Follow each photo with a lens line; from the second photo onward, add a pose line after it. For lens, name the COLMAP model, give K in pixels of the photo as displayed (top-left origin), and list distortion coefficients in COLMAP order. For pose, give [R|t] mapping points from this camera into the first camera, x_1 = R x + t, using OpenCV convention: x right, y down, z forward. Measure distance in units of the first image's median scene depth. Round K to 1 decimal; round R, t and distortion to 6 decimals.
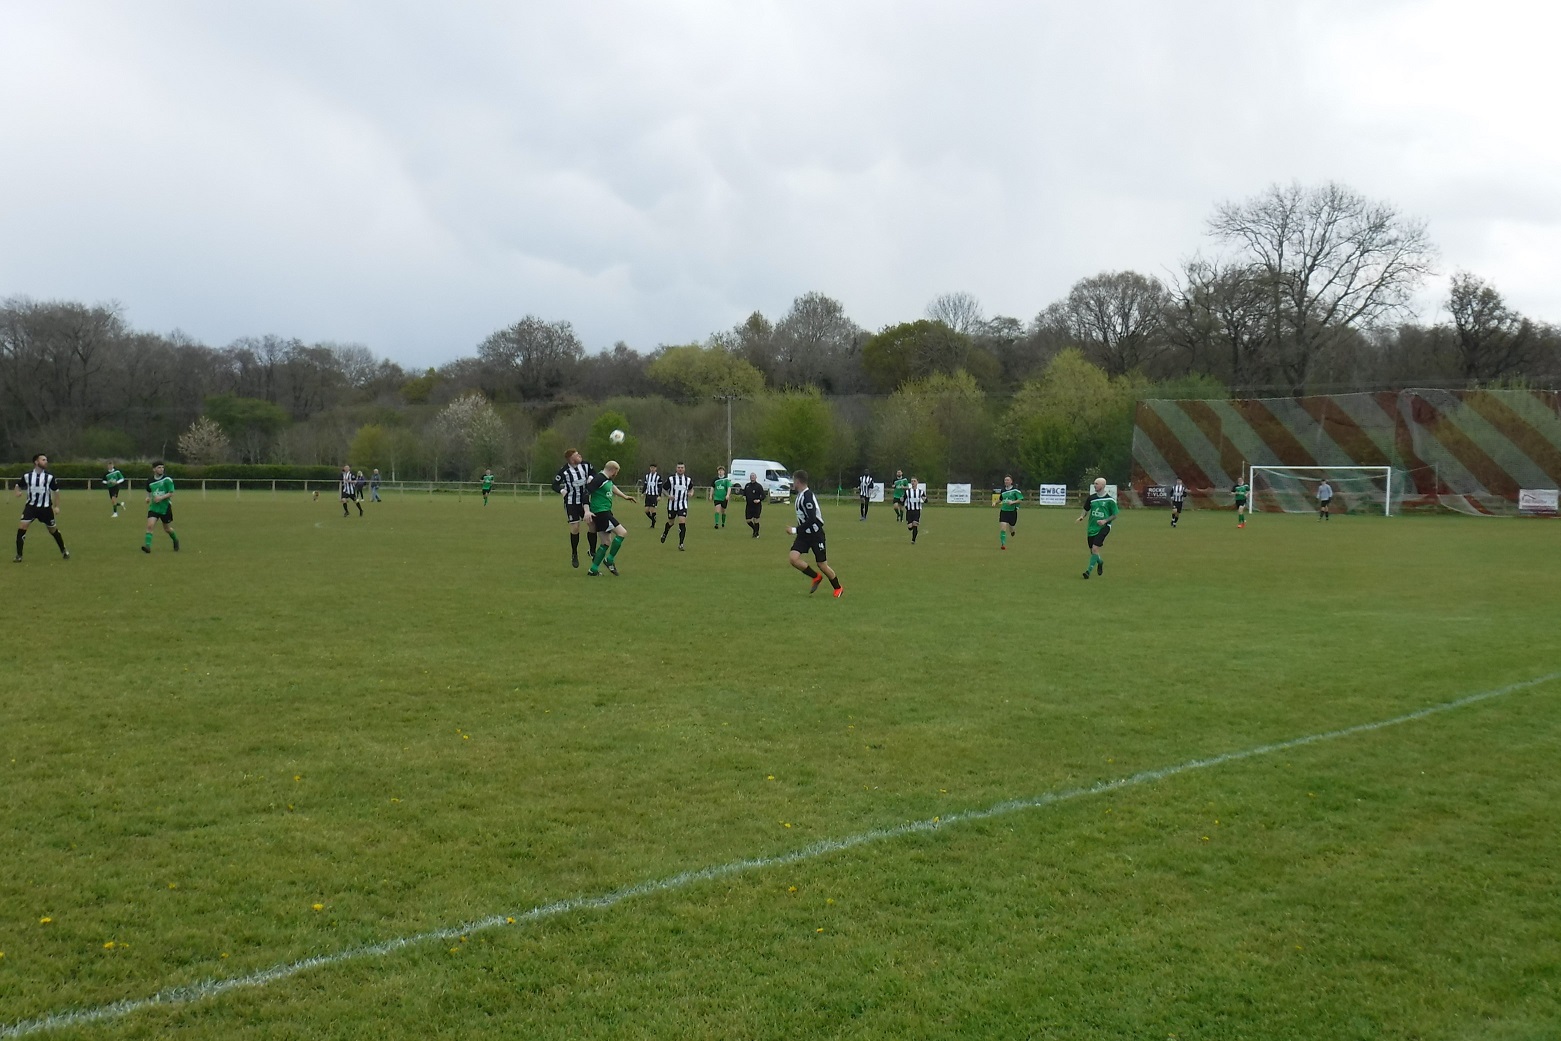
lens RADIAL K [[2578.6, 0, 780.5], [0, 2578.6, 520.5], [0, 0, 1]] dist [0.185824, -0.004122]
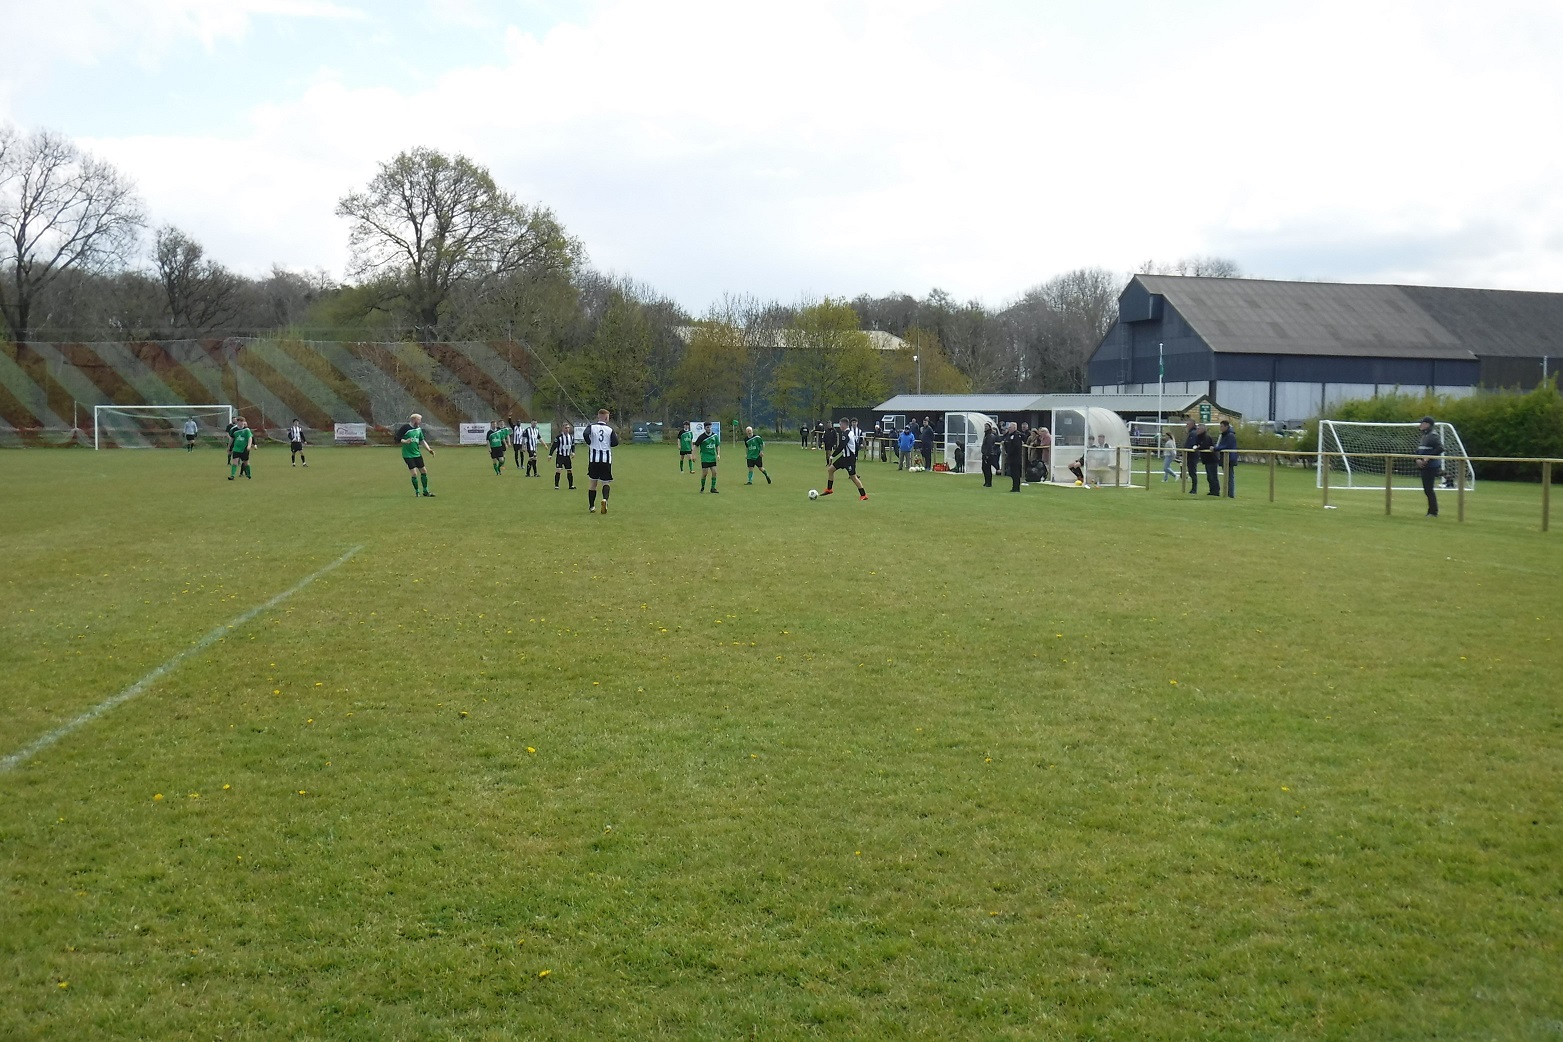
lens RADIAL K [[2581.9, 0, 781.5], [0, 2581.9, 521.0], [0, 0, 1]] dist [0.185824, -0.004122]
pose [[0.526733, -0.055346, 0.848227, -0.586867], [0.025983, 0.998460, 0.049014, -0.019299], [-0.849633, -0.003777, 0.527360, 0.212383]]
